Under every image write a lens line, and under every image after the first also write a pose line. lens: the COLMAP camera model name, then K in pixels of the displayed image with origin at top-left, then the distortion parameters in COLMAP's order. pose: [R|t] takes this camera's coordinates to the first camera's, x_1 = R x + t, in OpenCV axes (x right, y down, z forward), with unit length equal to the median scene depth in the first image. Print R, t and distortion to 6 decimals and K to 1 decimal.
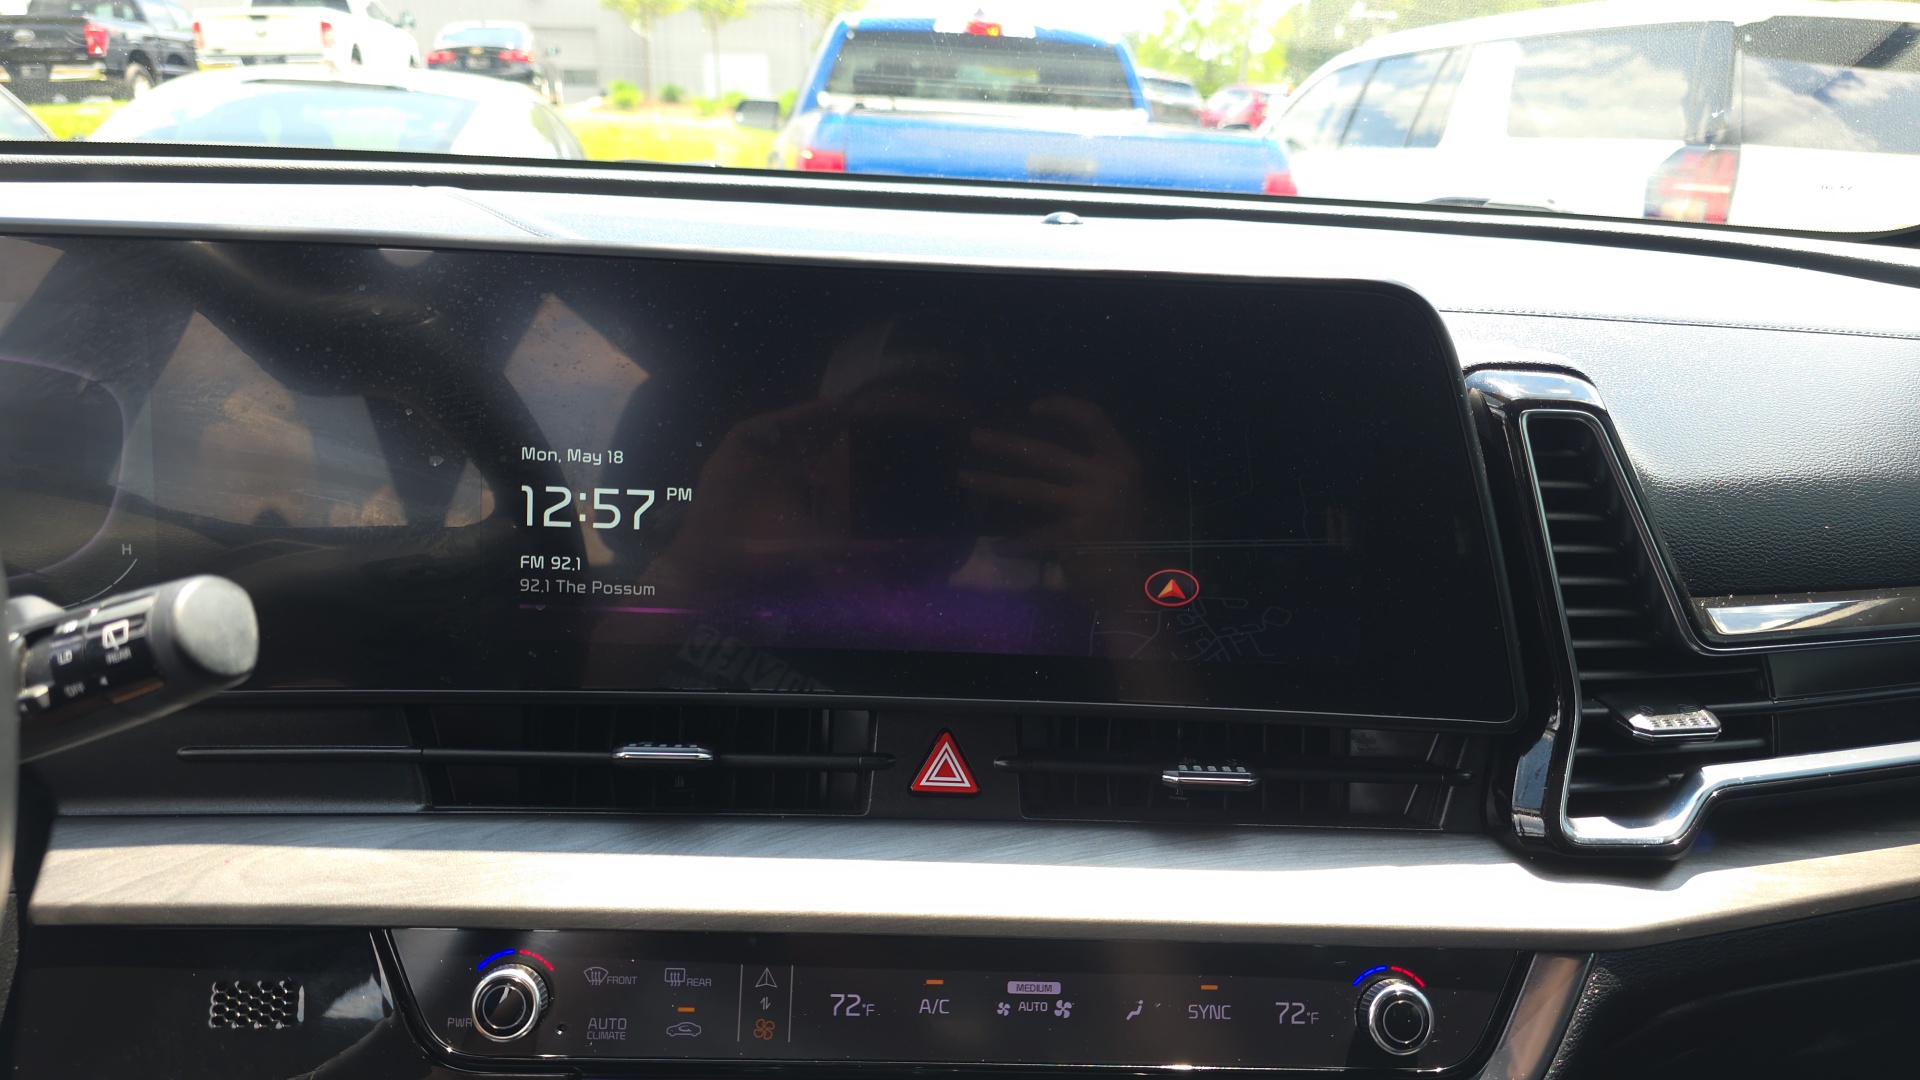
lens RADIAL K [[1330.5, 0, 947.8], [0, 1330.5, 542.8], [0, 0, 1]] dist [0.060255, -0.083114]
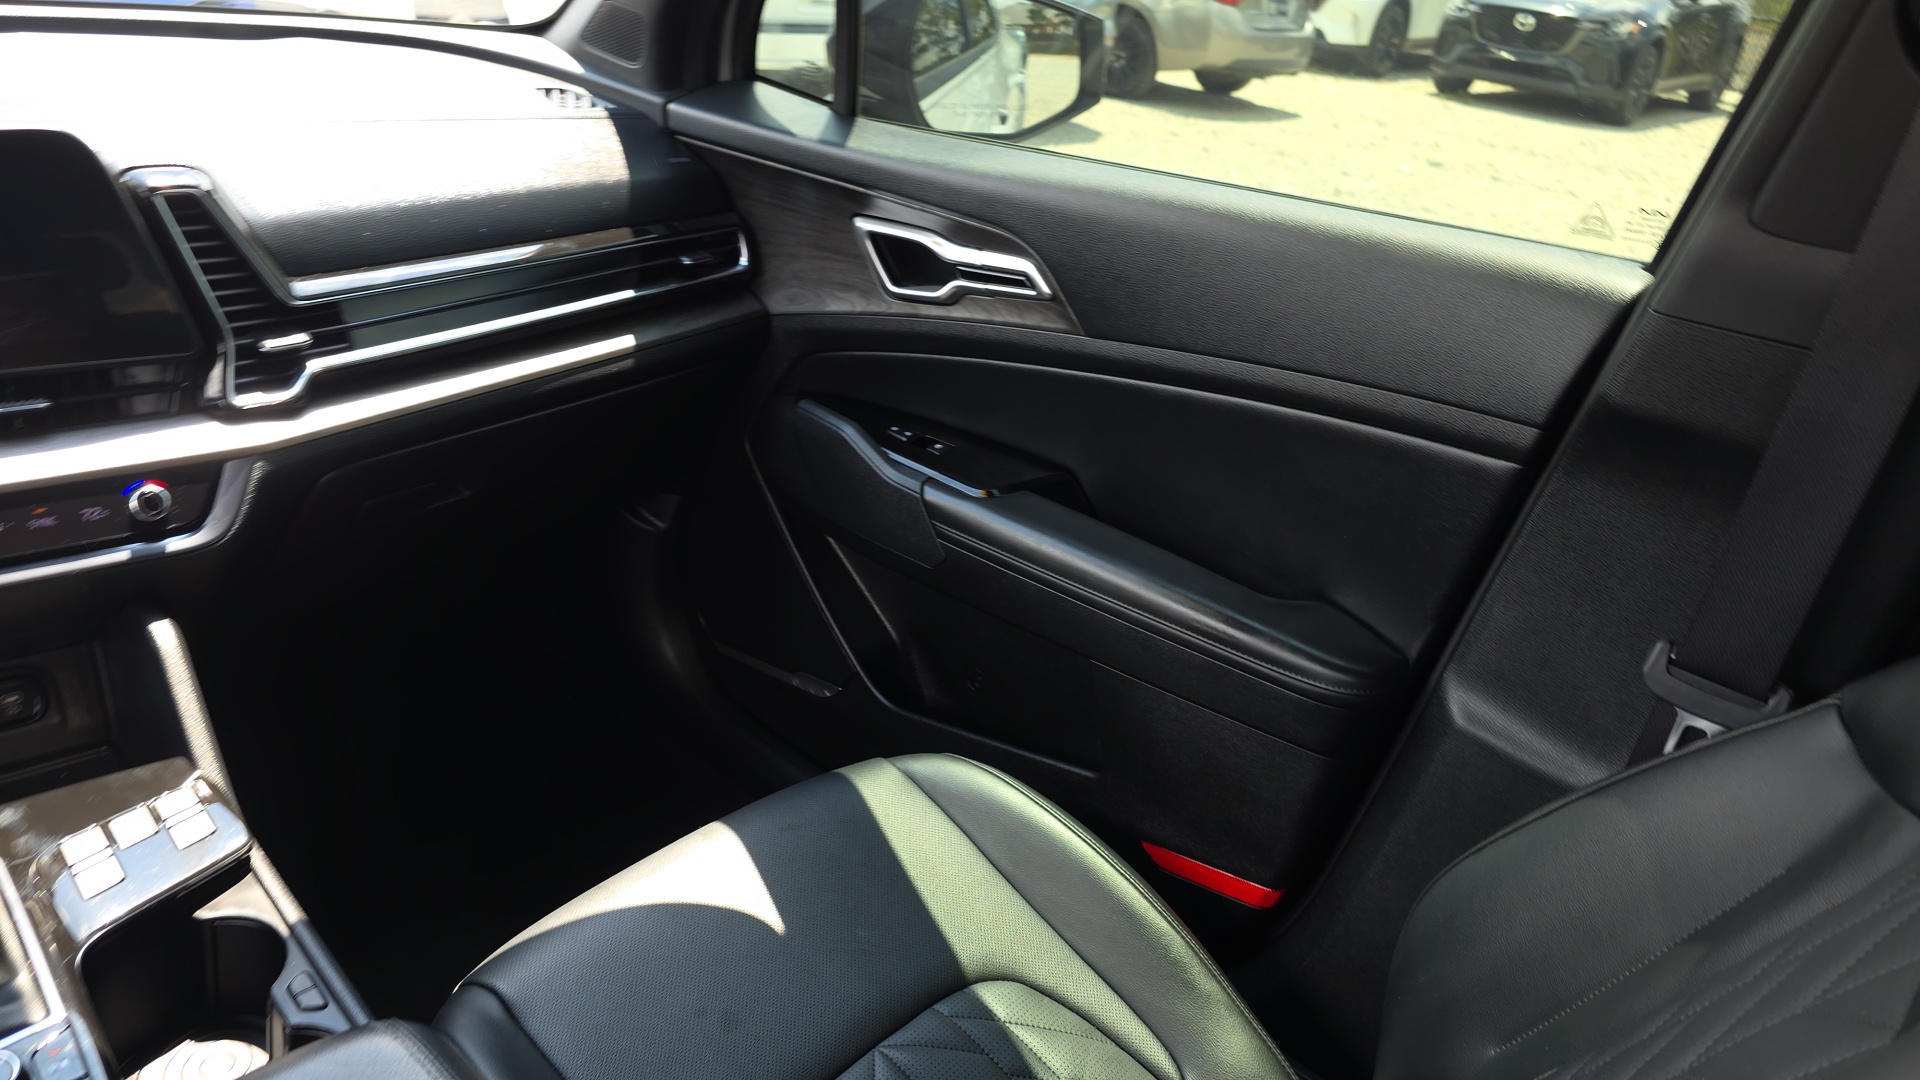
lens RADIAL K [[1298.3, 0, 933.9], [0, 1298.3, 530.5], [0, 0, 1]] dist [0.060644, -0.063862]
pose [[0.800597, -0.226668, 0.554676, 0.159752], [0.095799, 0.962202, 0.254931, -0.005826], [-0.591495, -0.150960, 0.792051, -1.251384]]
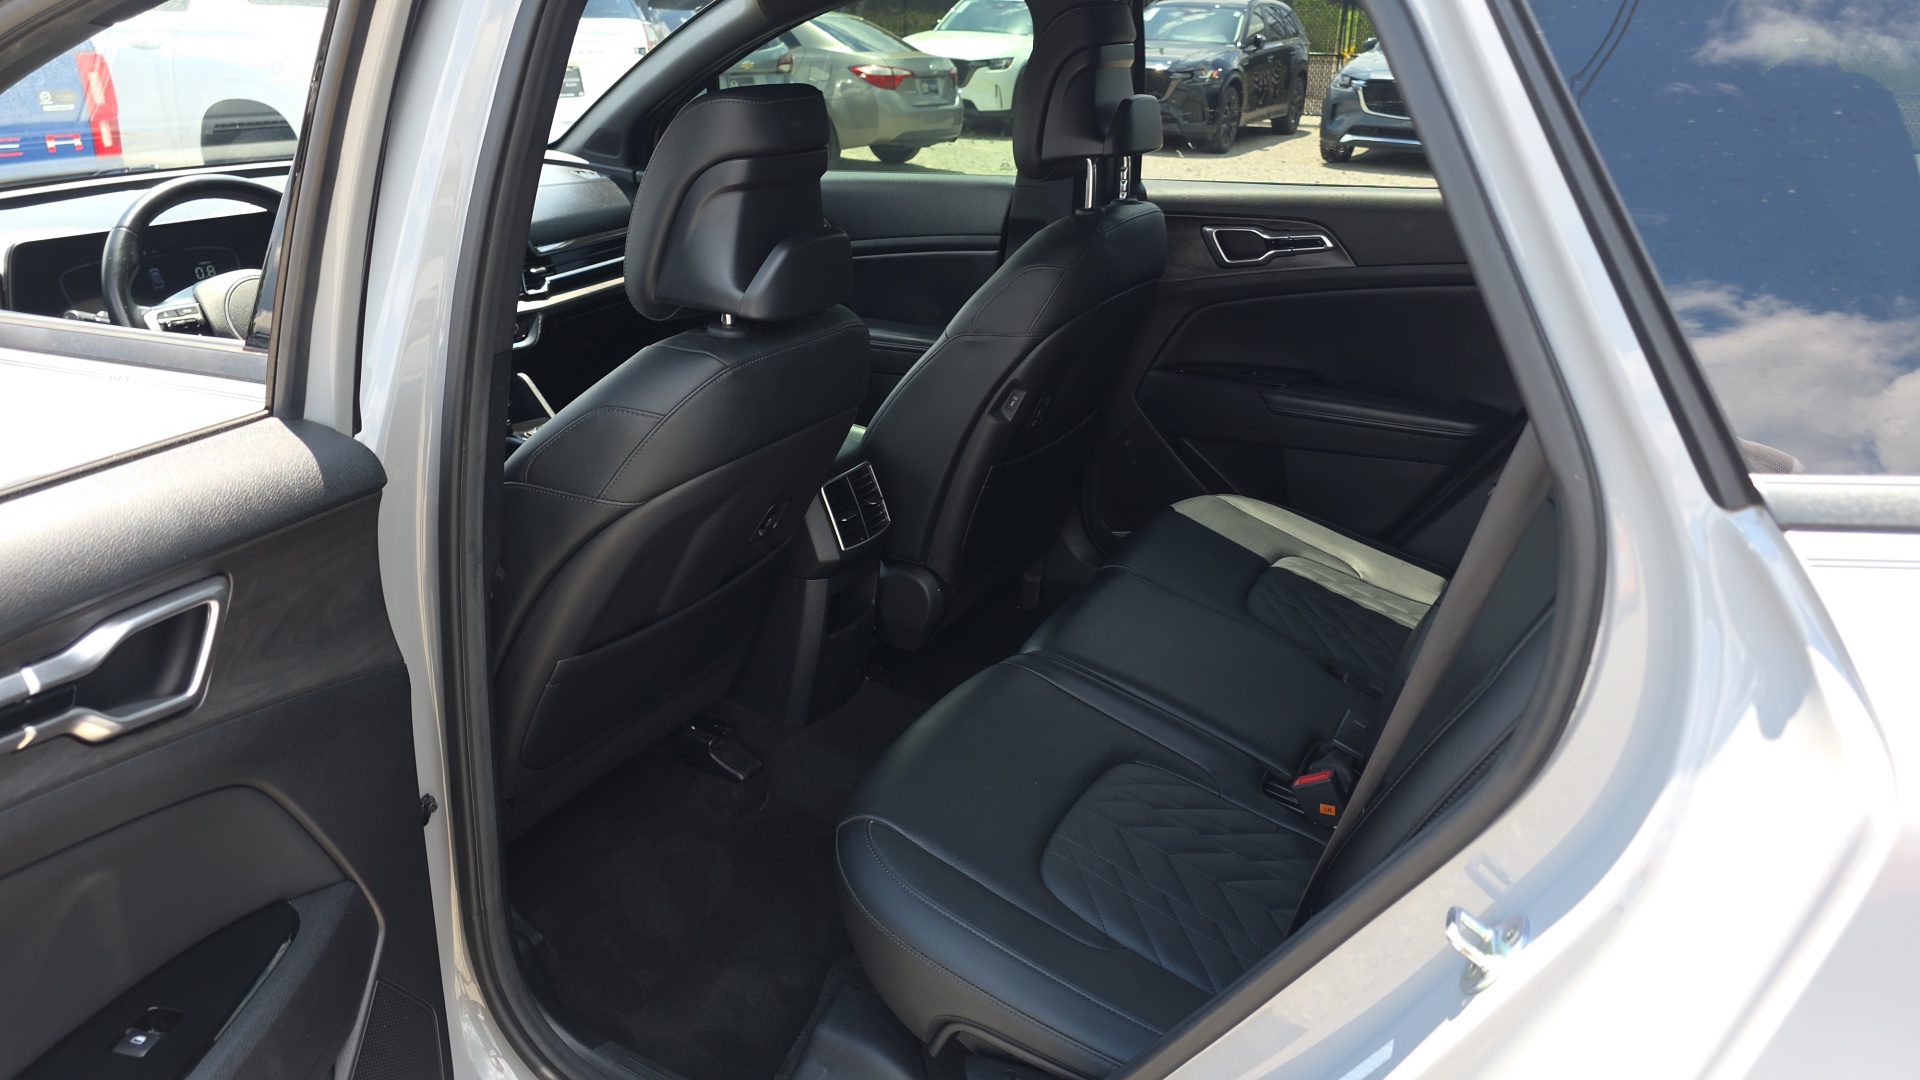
lens RADIAL K [[1312.8, 0, 954.3], [0, 1312.8, 546.6], [0, 0, 1]] dist [0.058180, -0.066783]
pose [[0.624295, -0.321366, 0.712025, -2.562826], [0.217894, 0.946925, 0.236338, 0.299246], [-0.750185, 0.007602, 0.661184, -3.761498]]
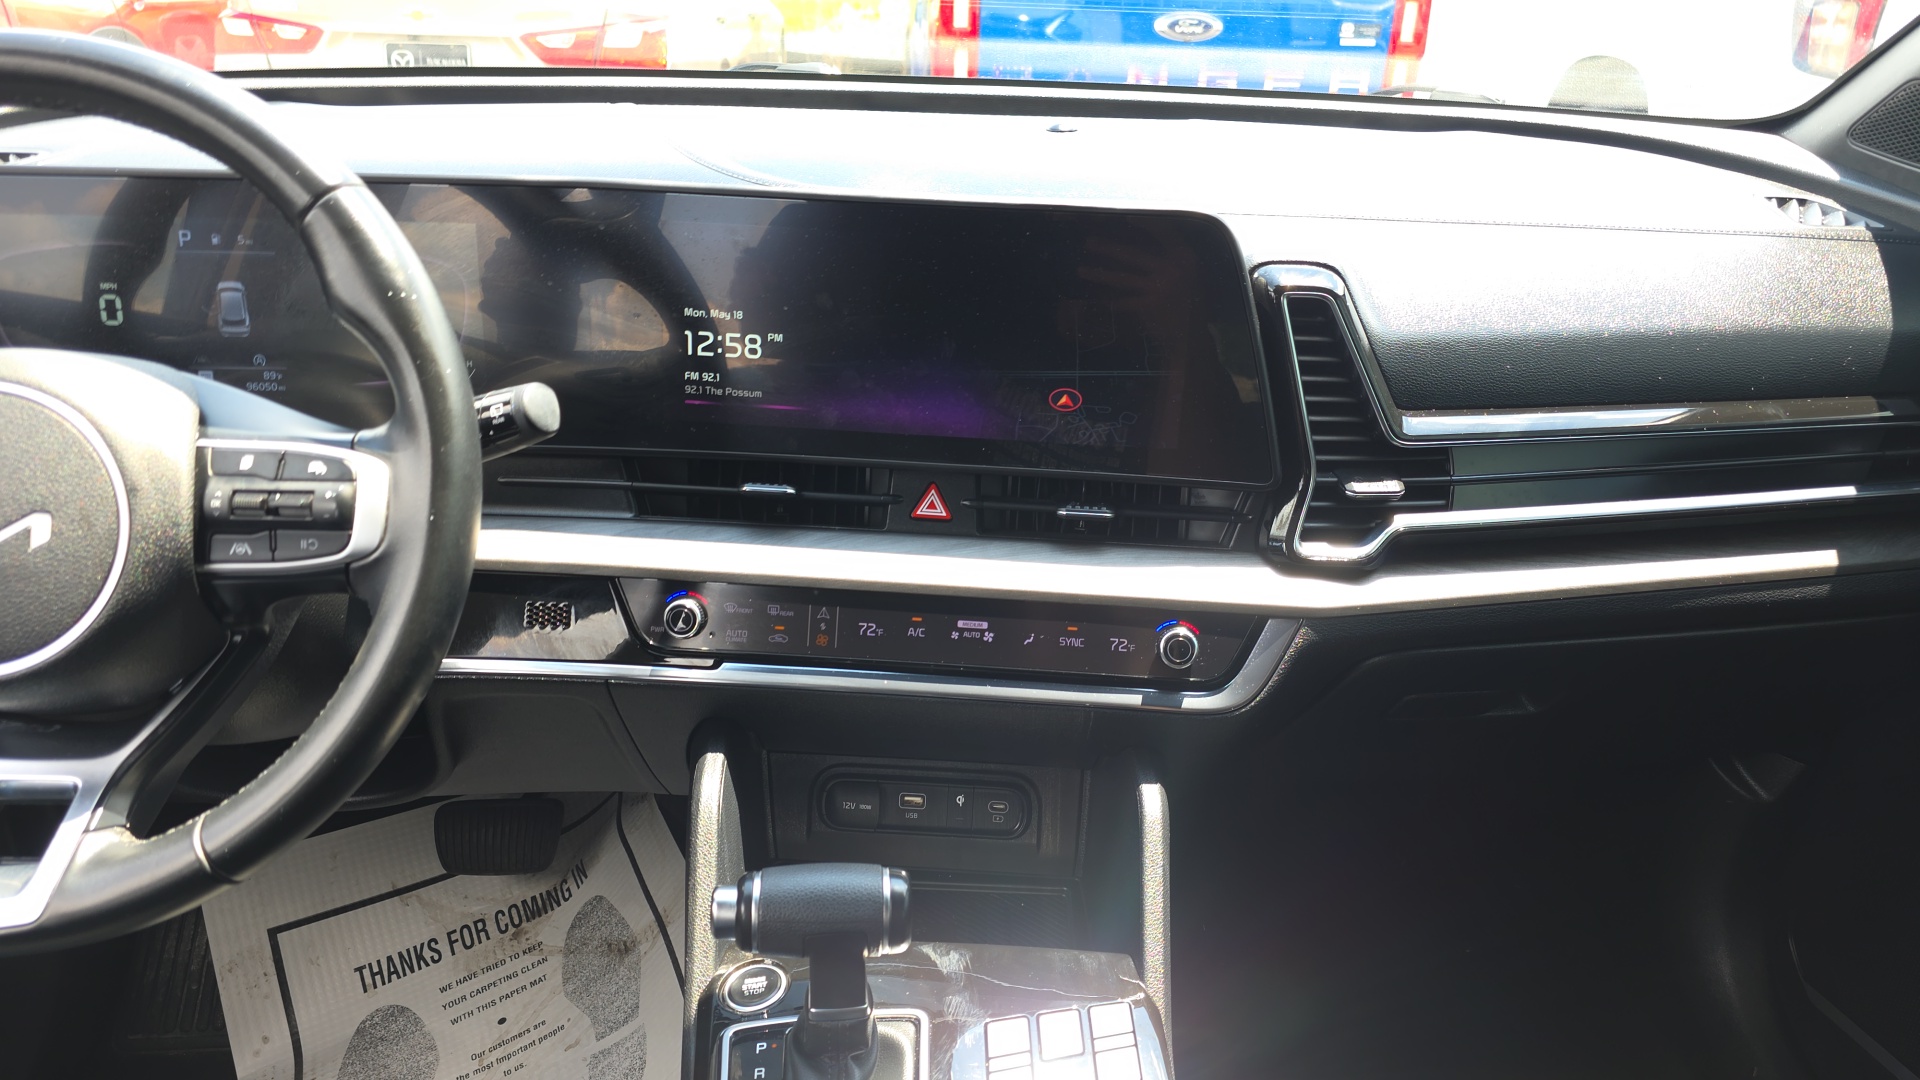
lens RADIAL K [[1296.5, 0, 967.7], [0, 1296.5, 541.2], [0, 0, 1]] dist [0.054492, -0.053717]
pose [[0.995211, 0.031820, -0.092421, 0.202256], [-0.017814, 0.988738, 0.148590, -0.030002], [0.096108, -0.146232, 0.984571, -0.639556]]
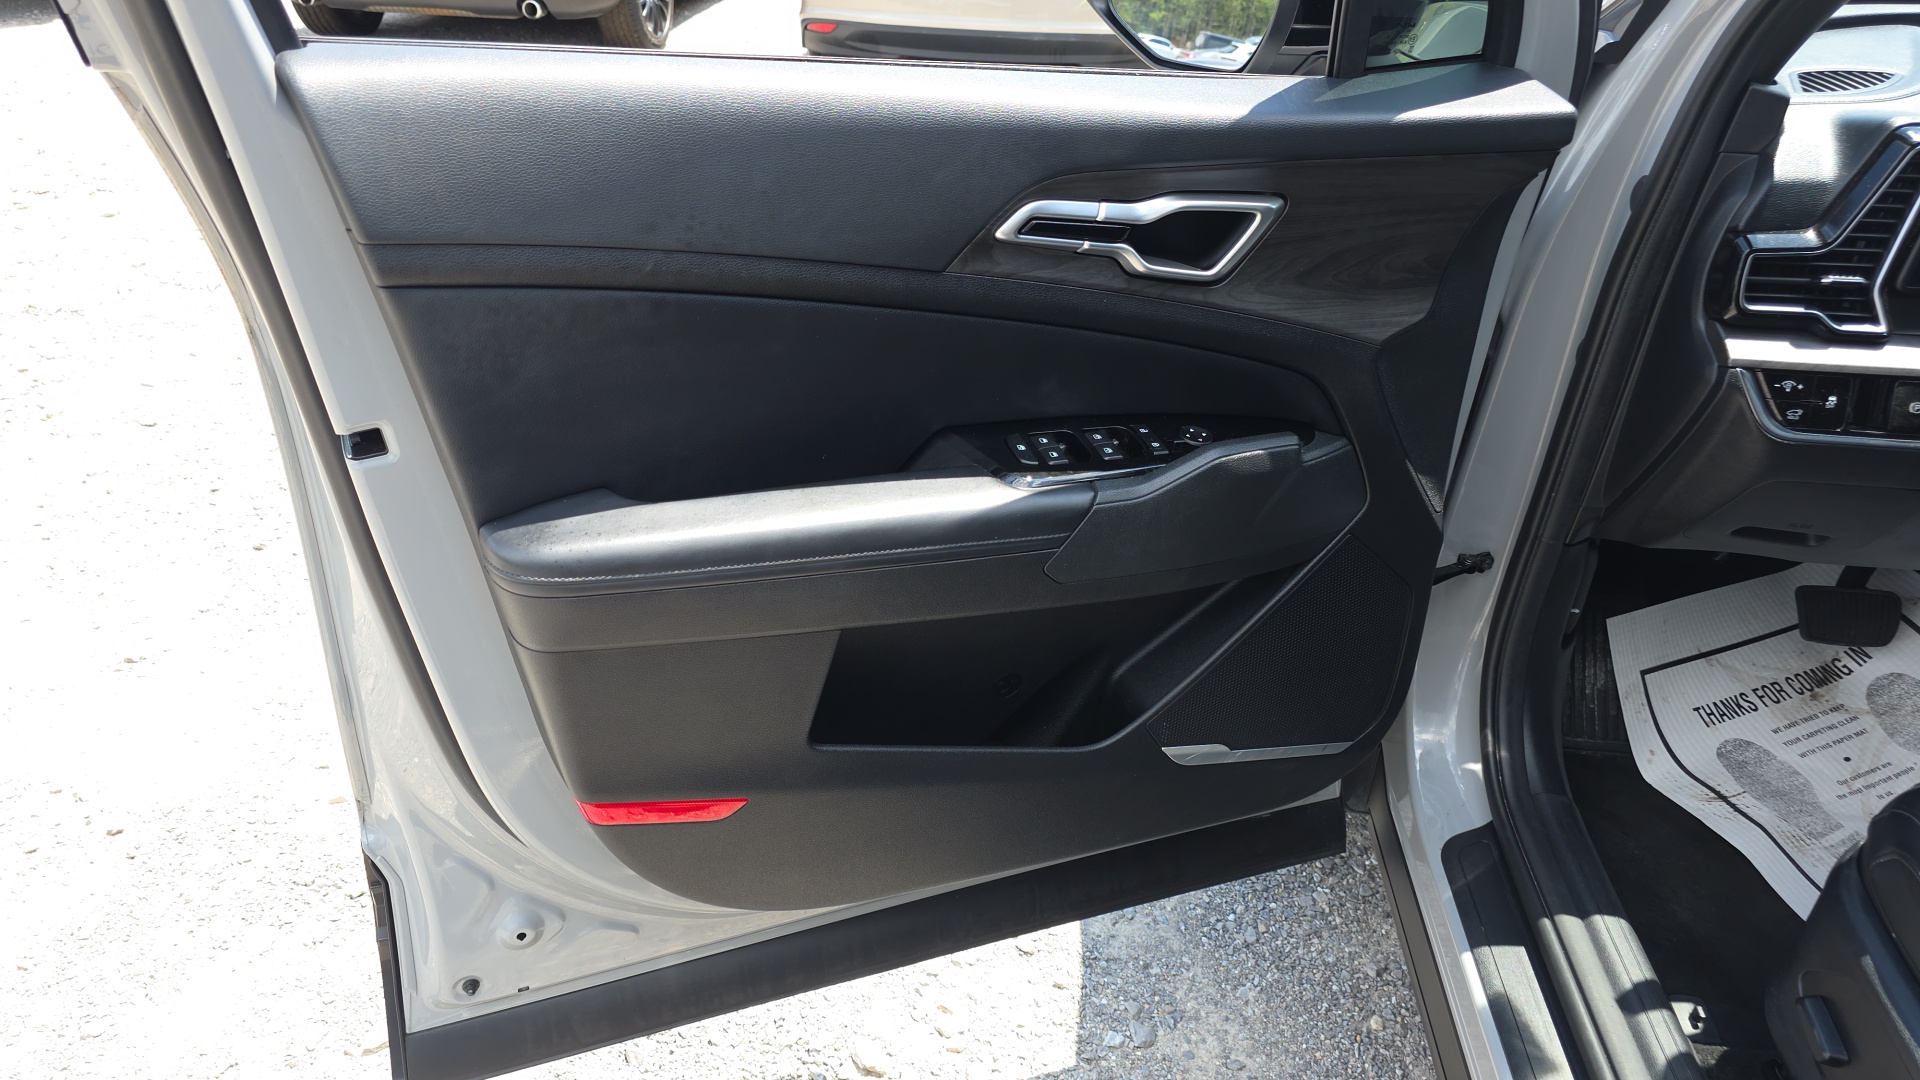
lens RADIAL K [[1298.3, 0, 933.9], [0, 1298.3, 530.5], [0, 0, 1]] dist [0.060644, -0.063862]
pose [[0.960855, 0.116671, -0.251287, -2.309638], [-0.052147, 0.966955, 0.249558, 0.042722], [0.272099, -0.226685, 0.935188, -1.887266]]
